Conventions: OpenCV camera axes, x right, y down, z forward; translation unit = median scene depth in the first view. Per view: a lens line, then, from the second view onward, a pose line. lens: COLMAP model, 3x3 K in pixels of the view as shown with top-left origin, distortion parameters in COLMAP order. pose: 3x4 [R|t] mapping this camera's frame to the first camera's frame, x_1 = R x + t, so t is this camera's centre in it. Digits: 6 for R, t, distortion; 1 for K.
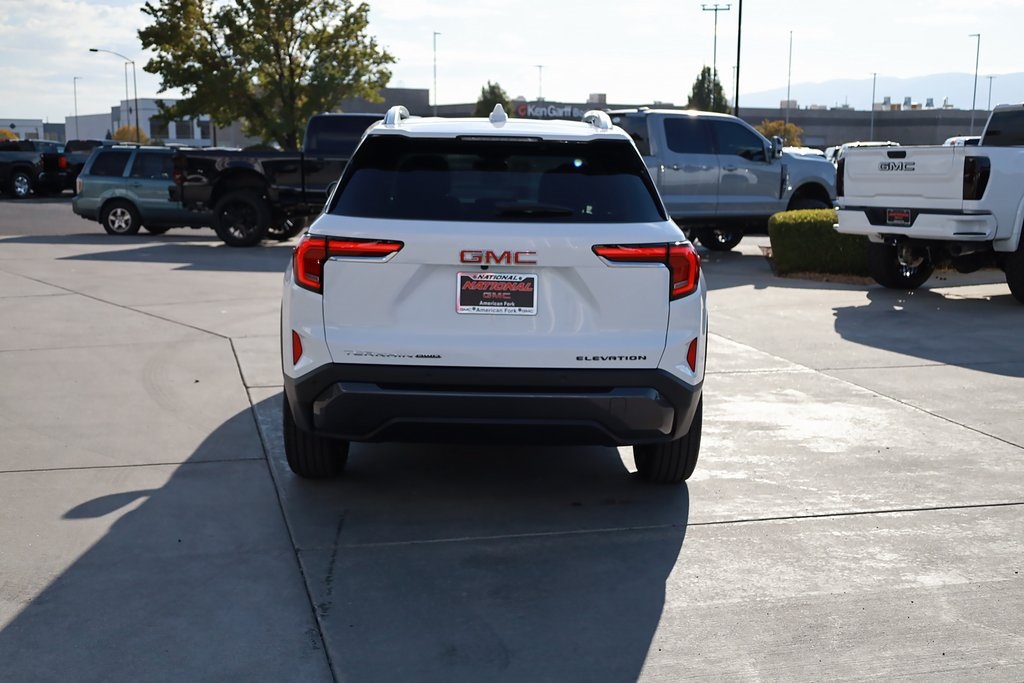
lens RADIAL K [[1163.2, 0, 513.5], [0, 1163.2, 342.1], [0, 0, 1]] dist [0.032805, 0.000000]
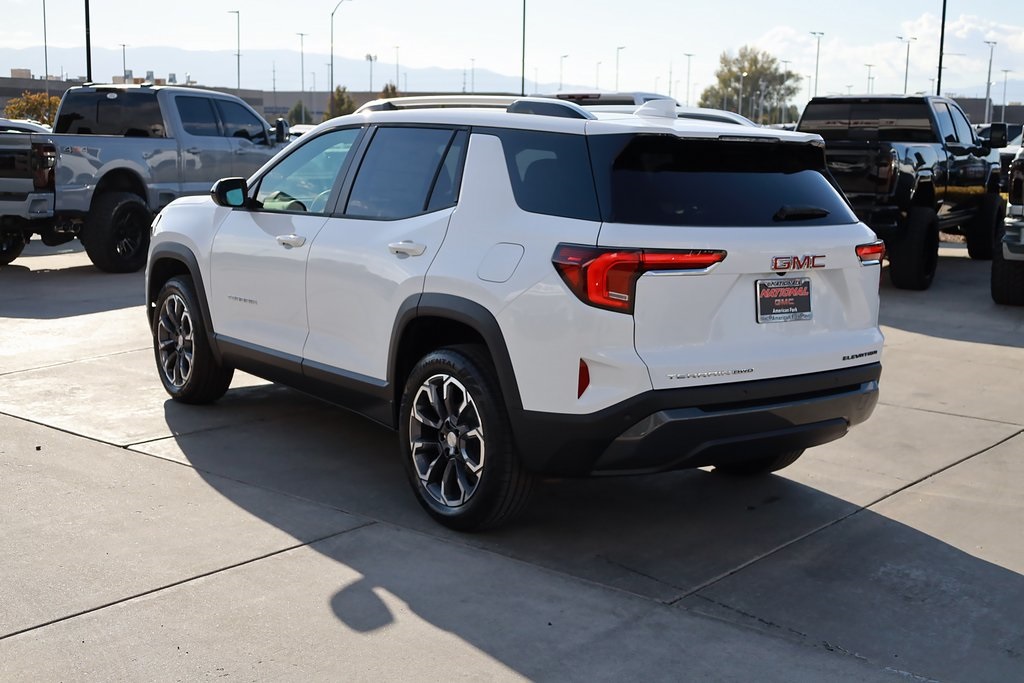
lens RADIAL K [[1238.7, 0, 519.9], [0, 1238.7, 343.1], [0, 0, 1]] dist [0.020083, 0.000000]
pose [[0.810433, -0.088937, 0.579041, -0.749917], [0.083123, 0.995866, 0.036618, -0.058687], [-0.579904, 0.018455, 0.814476, 0.272582]]
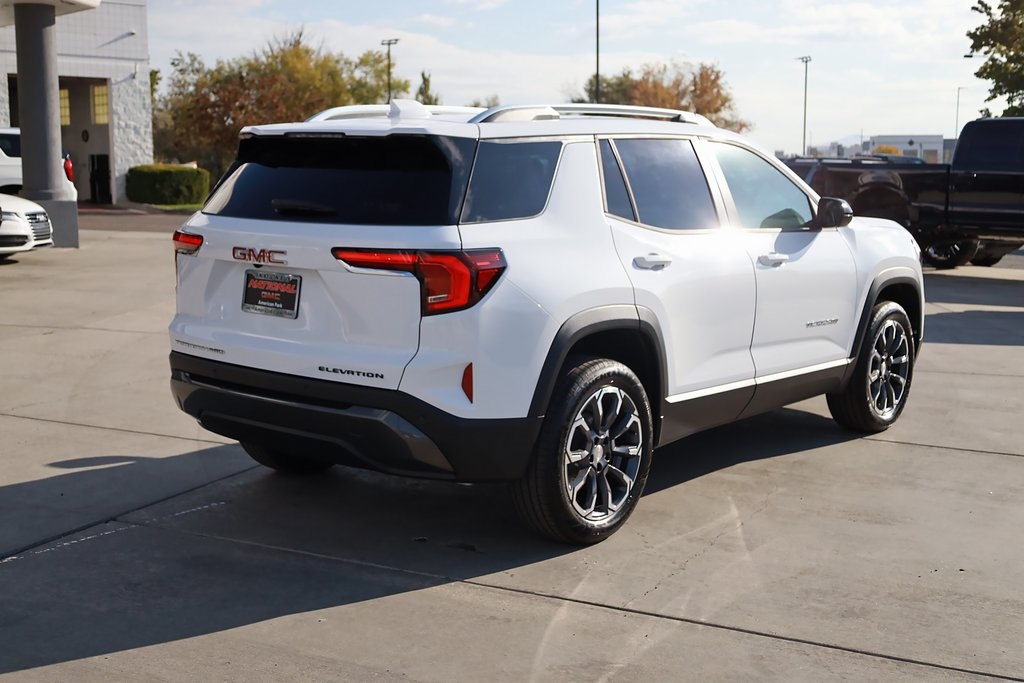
lens RADIAL K [[1319.5, 0, 517.4], [0, 1319.5, 343.6], [0, 0, 1]] dist [0.009896, 0.000000]
pose [[0.755744, 0.086456, -0.649135, 0.810627], [-0.106679, 0.994260, 0.008223, -0.029646], [0.646120, 0.063034, 0.760629, 0.283481]]
